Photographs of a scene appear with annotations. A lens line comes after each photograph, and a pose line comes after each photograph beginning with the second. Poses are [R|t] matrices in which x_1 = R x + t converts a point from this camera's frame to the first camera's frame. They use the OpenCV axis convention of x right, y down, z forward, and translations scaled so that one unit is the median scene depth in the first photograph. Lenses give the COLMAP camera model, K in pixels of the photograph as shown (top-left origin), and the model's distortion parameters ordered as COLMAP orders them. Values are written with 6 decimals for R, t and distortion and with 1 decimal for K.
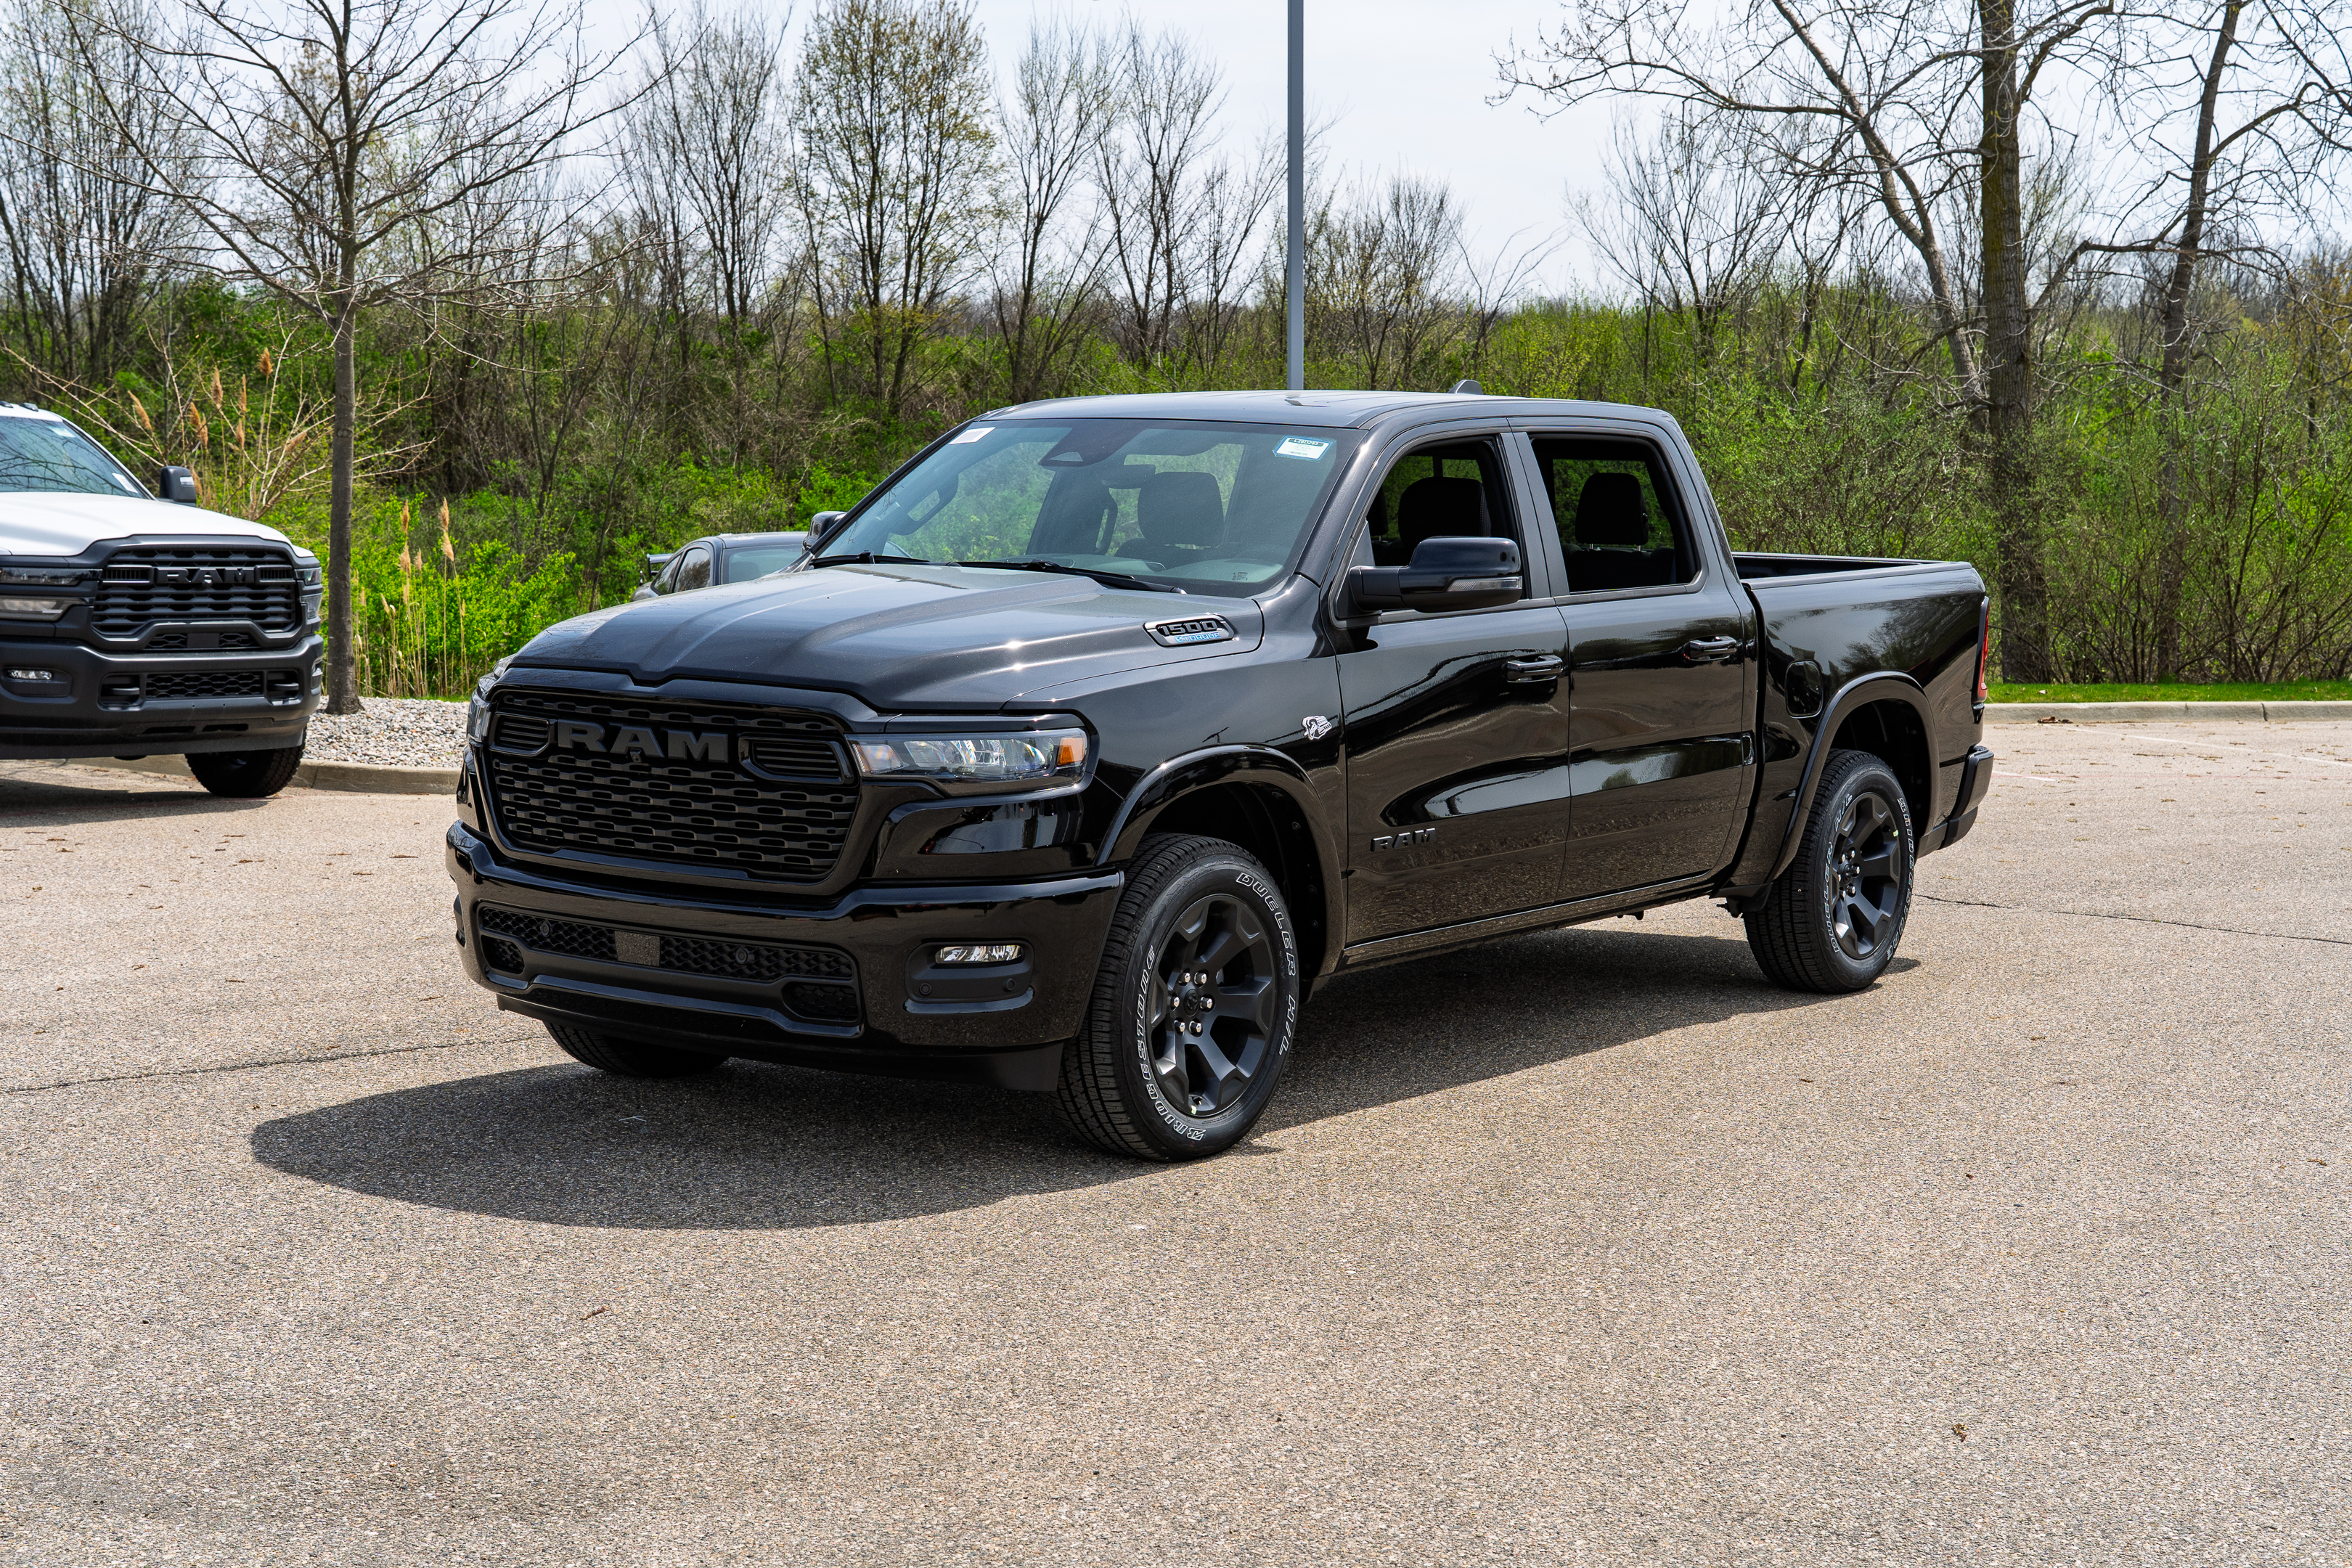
lens RADIAL K [[3466.6, 0, 1176.0], [0, 3466.6, 784.0], [0, 0, 1]] dist [-0.012949, 0.016926]
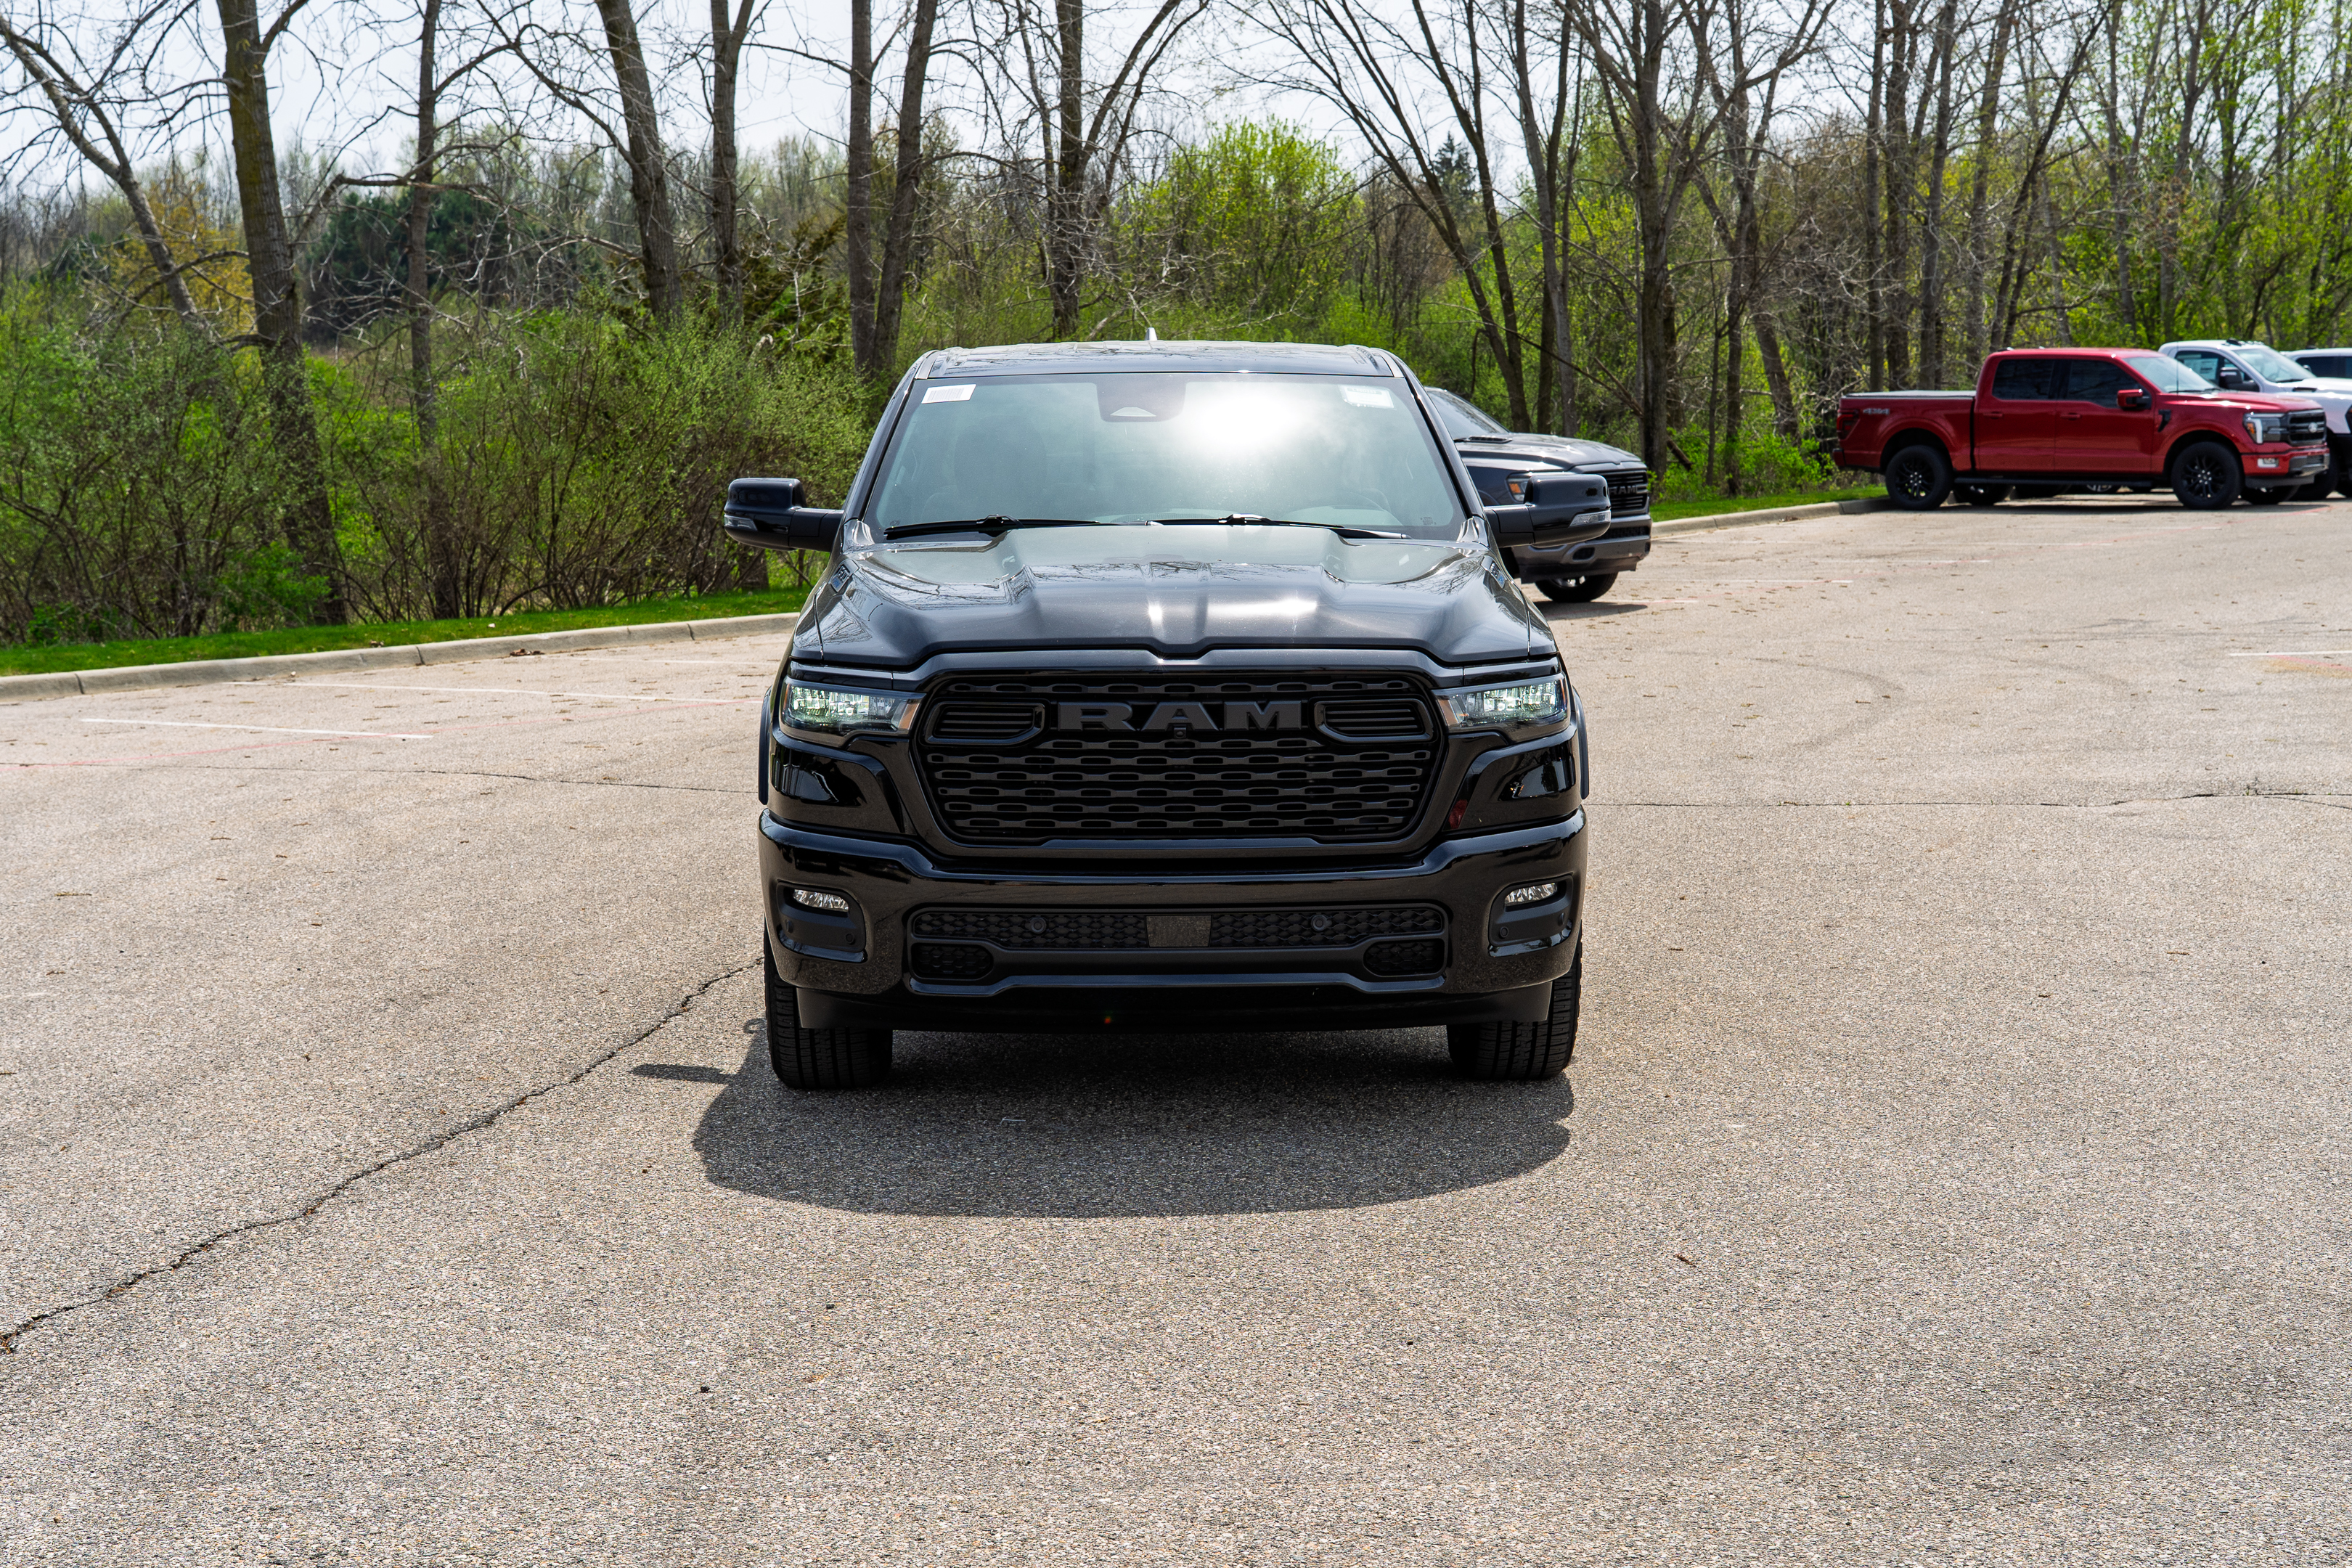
lens RADIAL K [[3515.2, 0, 1176.0], [0, 3515.2, 784.0], [0, 0, 1]] dist [0.006535, 0.014575]
pose [[0.800387, -0.089403, 0.592779, -0.739890], [0.078652, 0.995930, 0.044009, -0.036801], [-0.594301, 0.011399, 0.804162, 0.212536]]
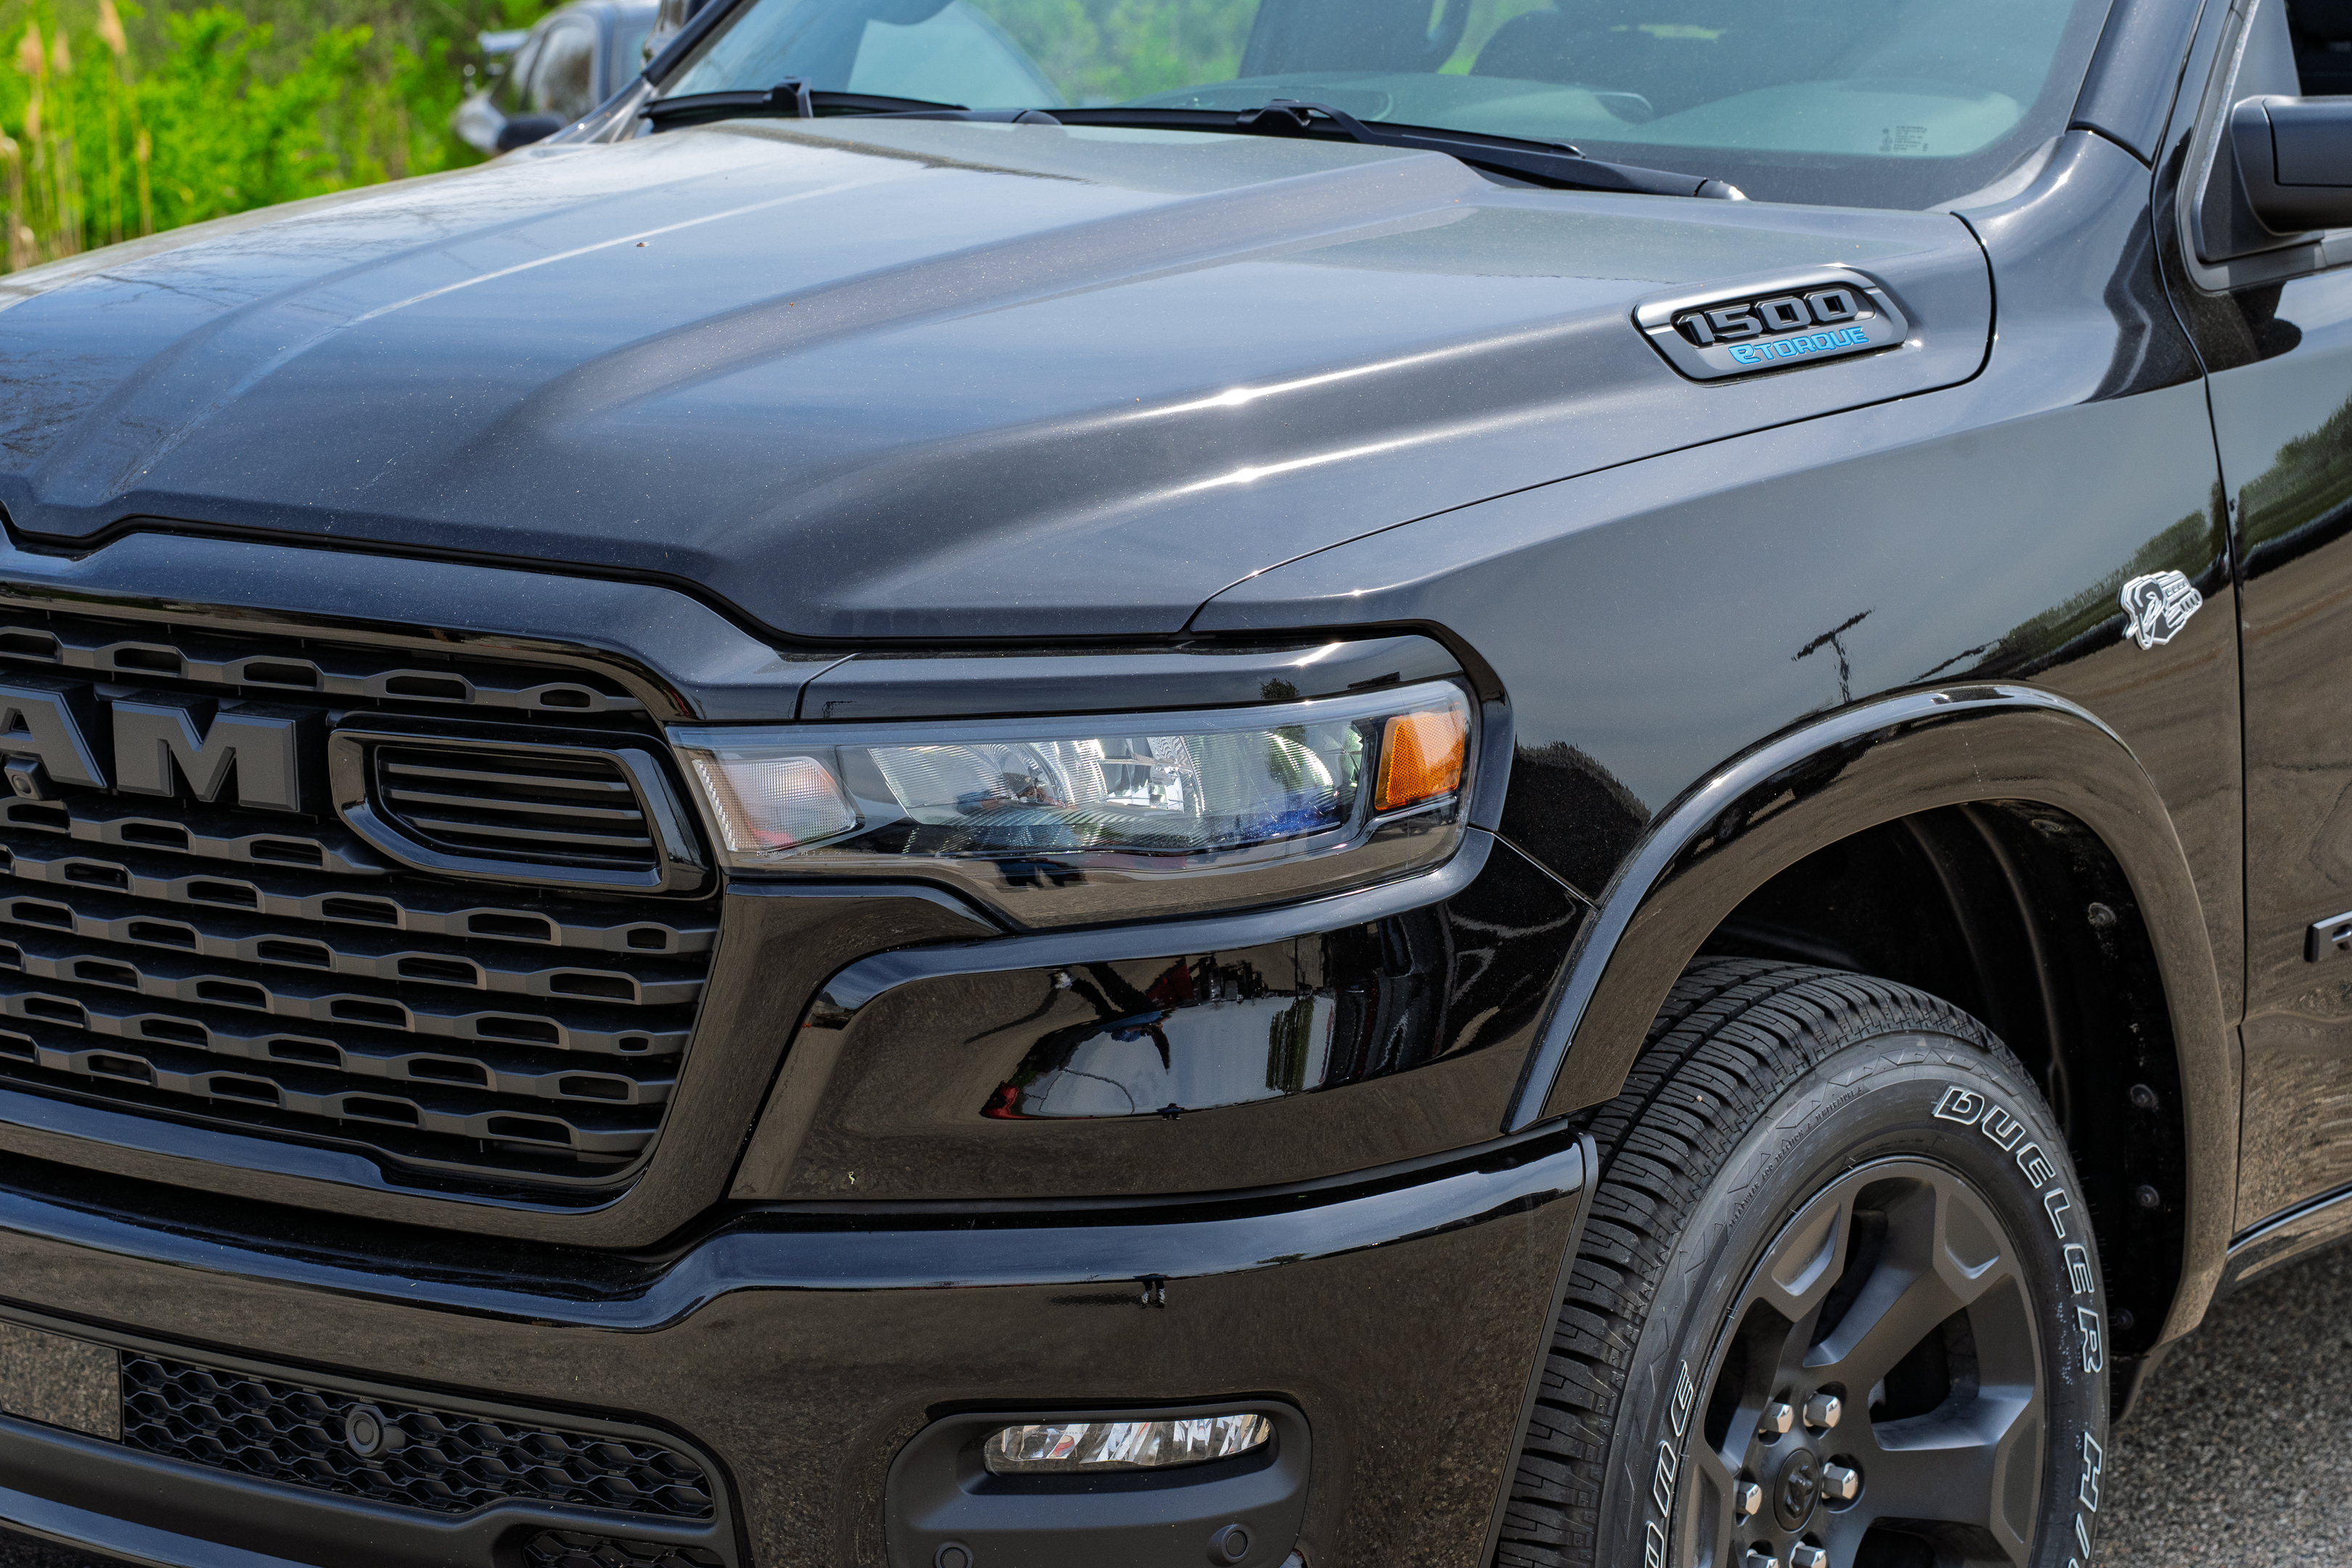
lens RADIAL K [[5709.7, 0, 1176.0], [0, 5709.7, 784.0], [0, 0, 1]] dist [-0.038731, -0.068787]
pose [[0.998440, -0.015713, -0.053583, -0.024377], [0.019521, 0.997264, 0.071298, -0.042294], [0.052316, -0.072232, 0.996015, 0.493221]]
